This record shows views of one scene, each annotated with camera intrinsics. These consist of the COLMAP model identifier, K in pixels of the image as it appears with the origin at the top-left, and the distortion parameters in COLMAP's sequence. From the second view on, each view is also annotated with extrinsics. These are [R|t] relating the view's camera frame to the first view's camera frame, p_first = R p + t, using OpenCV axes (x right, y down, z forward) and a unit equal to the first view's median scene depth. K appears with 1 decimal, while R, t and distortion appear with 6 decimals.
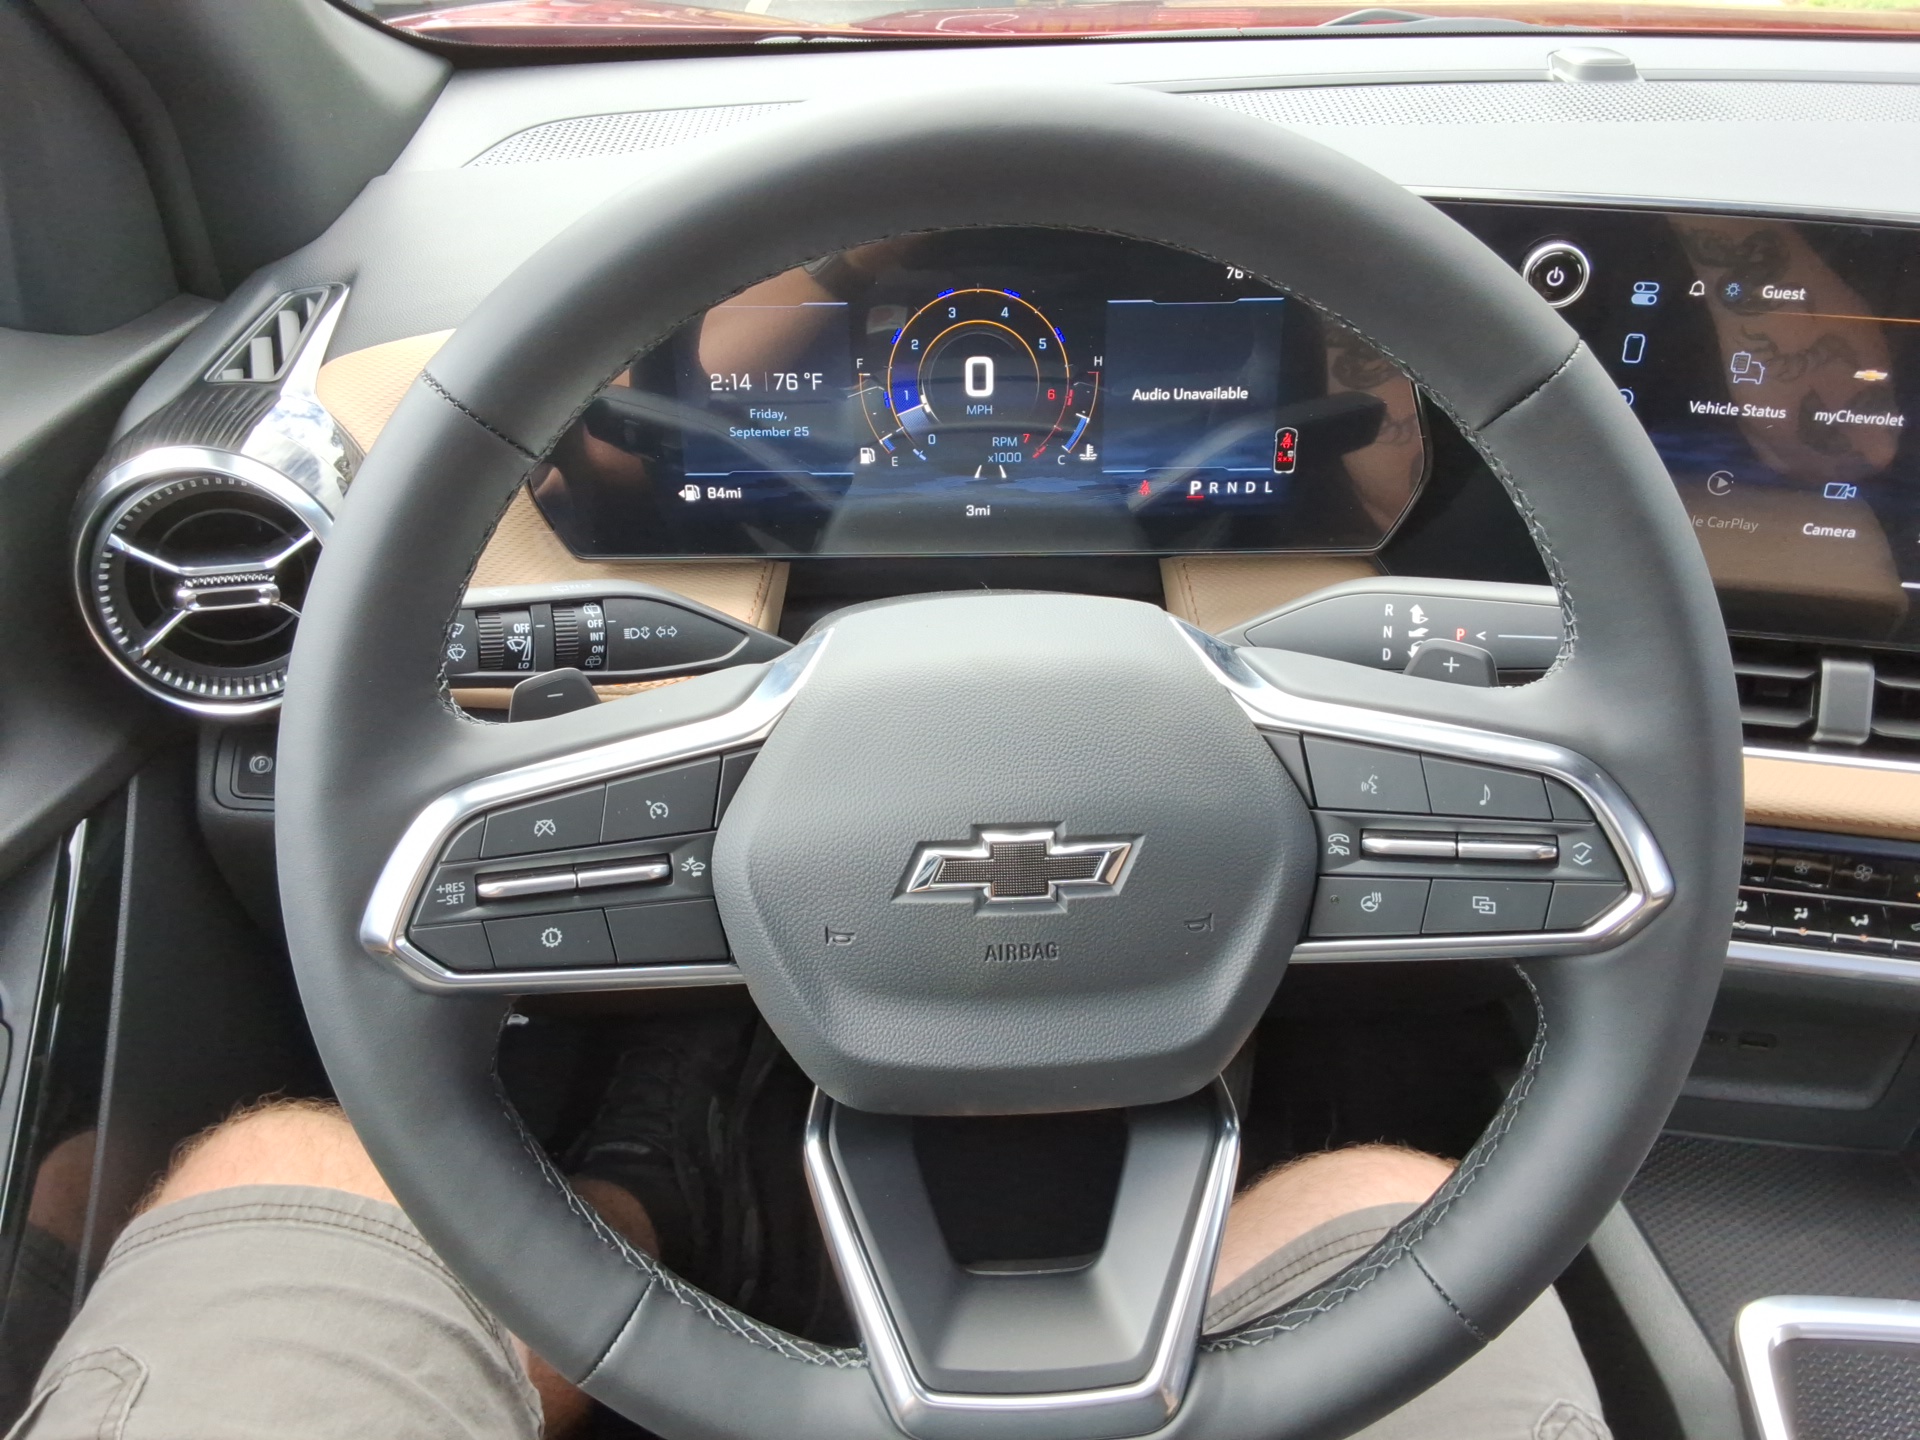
lens RADIAL K [[1540.6, 0, 974.4], [0, 1540.6, 707.9], [0, 0, 1]] dist [0.163113, -0.280835]
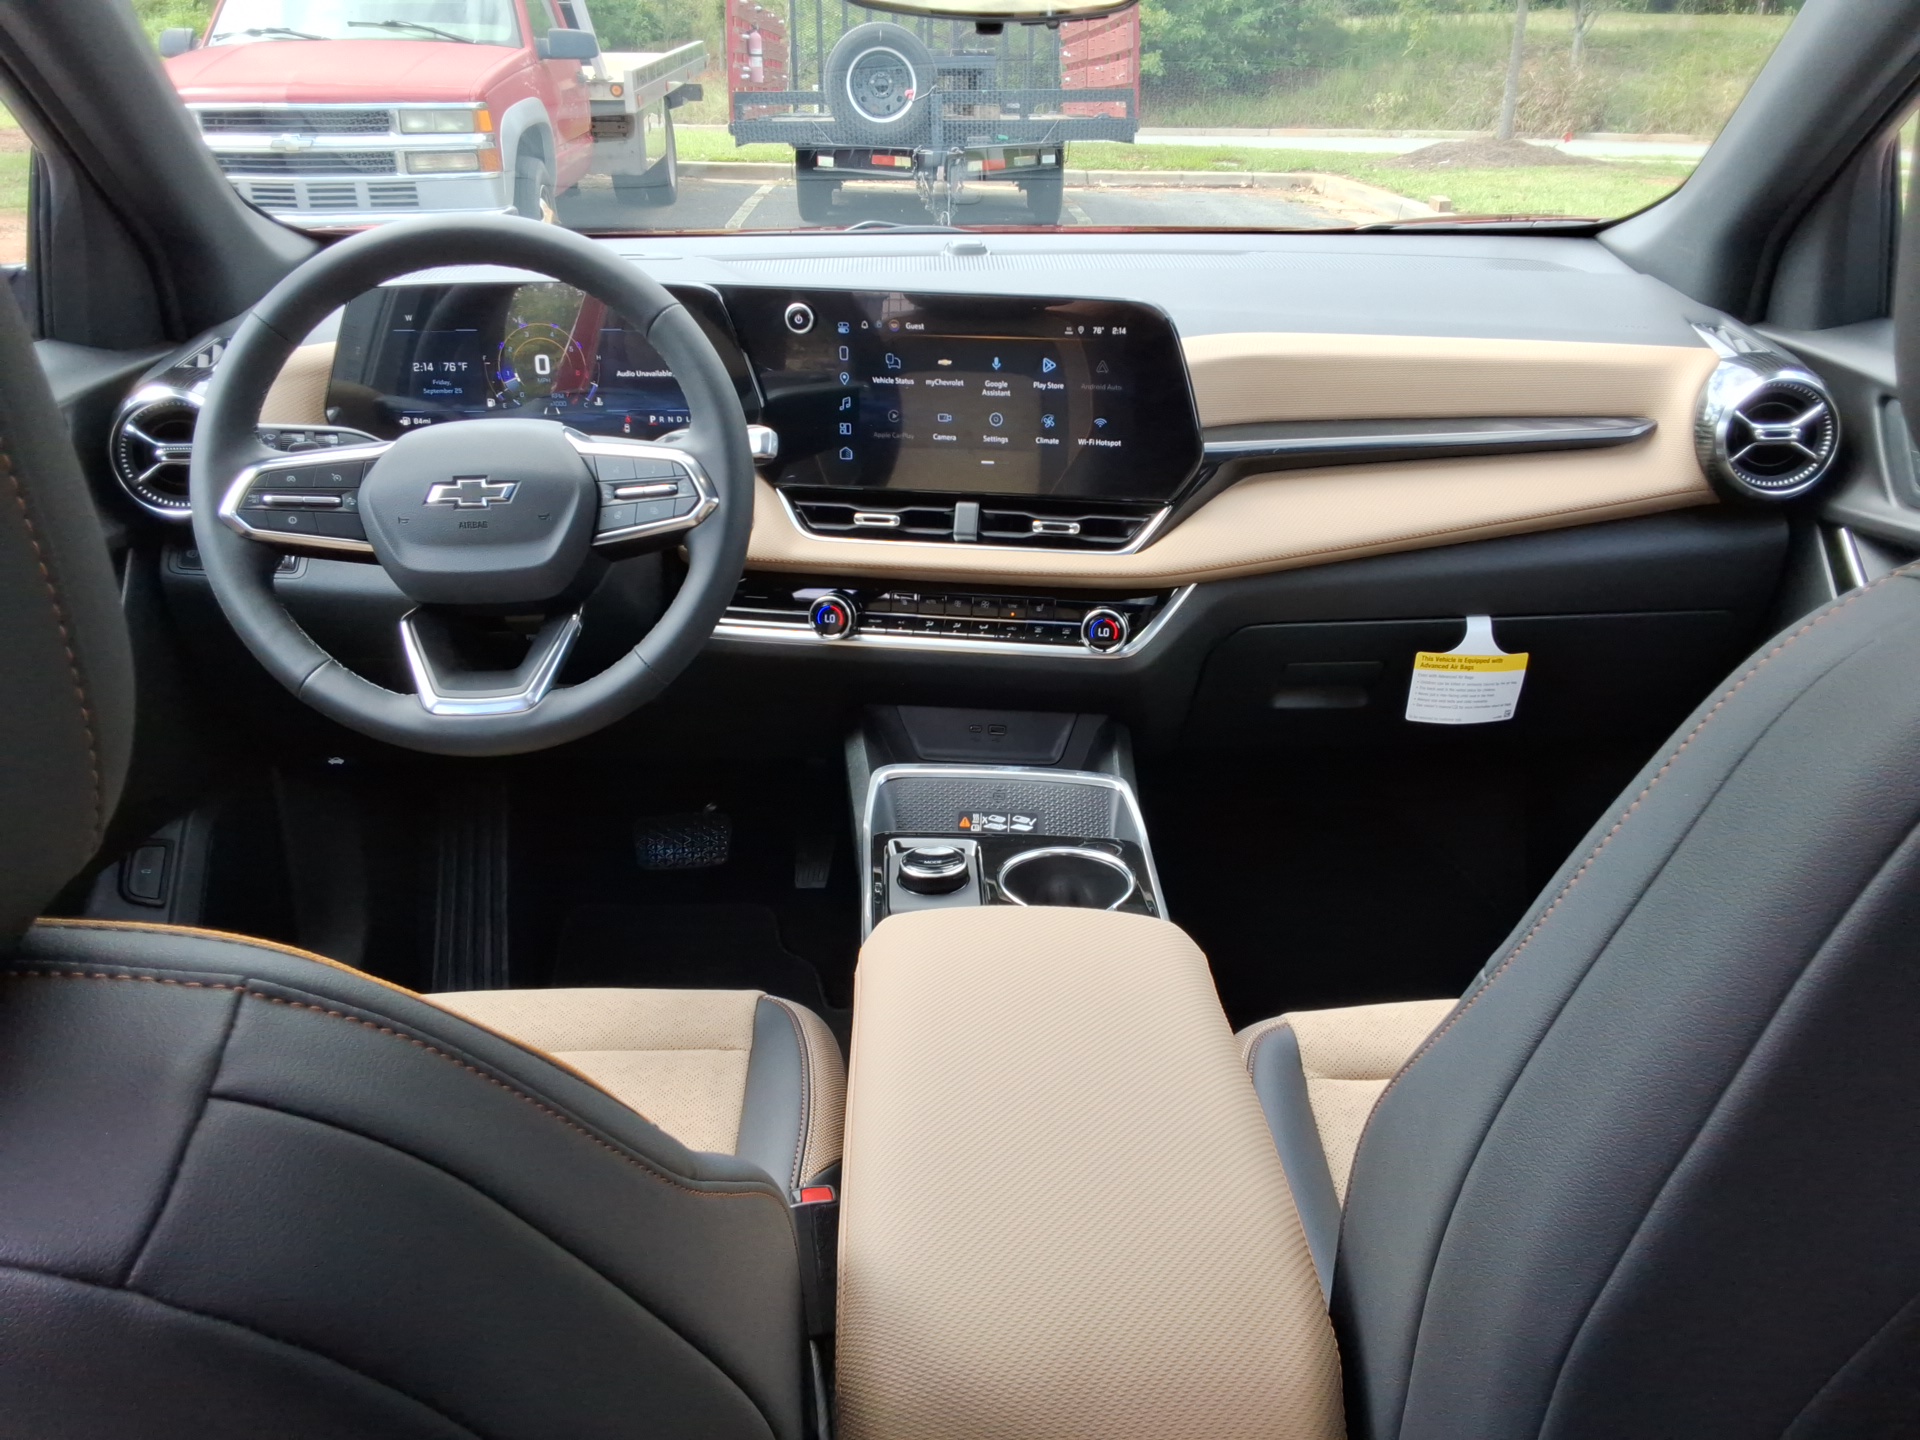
lens RADIAL K [[1539.7, 0, 973.3], [0, 1539.7, 701.8], [0, 0, 1]] dist [0.107806, -0.169069]
pose [[0.999711, -0.011869, 0.020907, 0.551554], [0.014754, 0.989499, -0.143782, 0.567972], [-0.018981, 0.144048, 0.989389, -1.071243]]
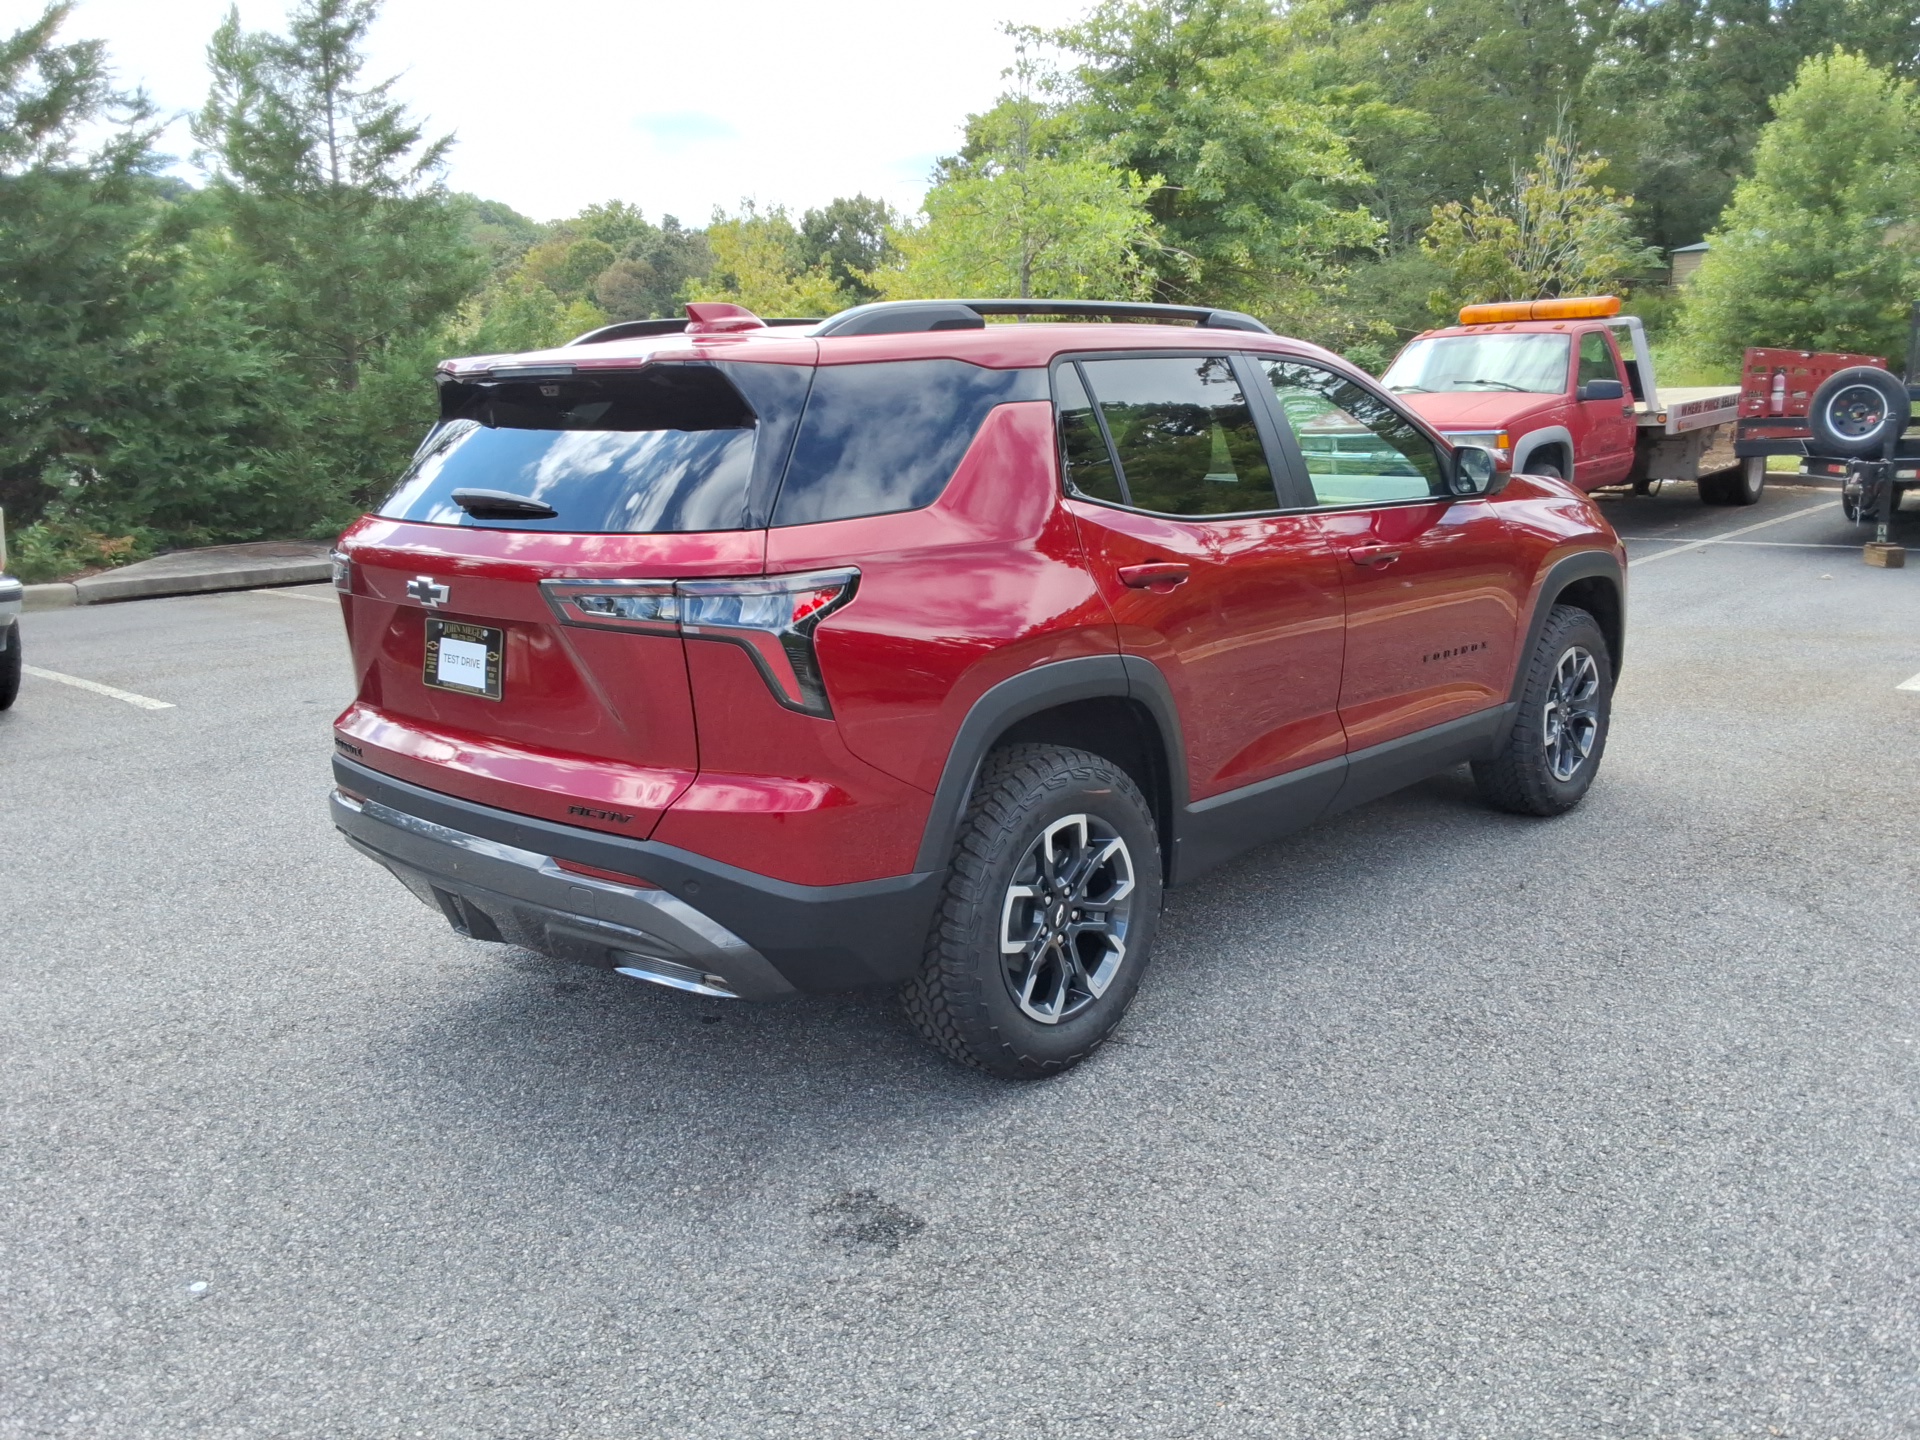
lens RADIAL K [[1530.1, 0, 976.4], [0, 1530.1, 711.4], [0, 0, 1]] dist [0.114703, -0.182488]
pose [[0.725201, 0.115667, -0.678752, 5.531543], [-0.329425, 0.923927, -0.194520, 3.017063], [0.604618, 0.364664, 0.708137, -5.480372]]
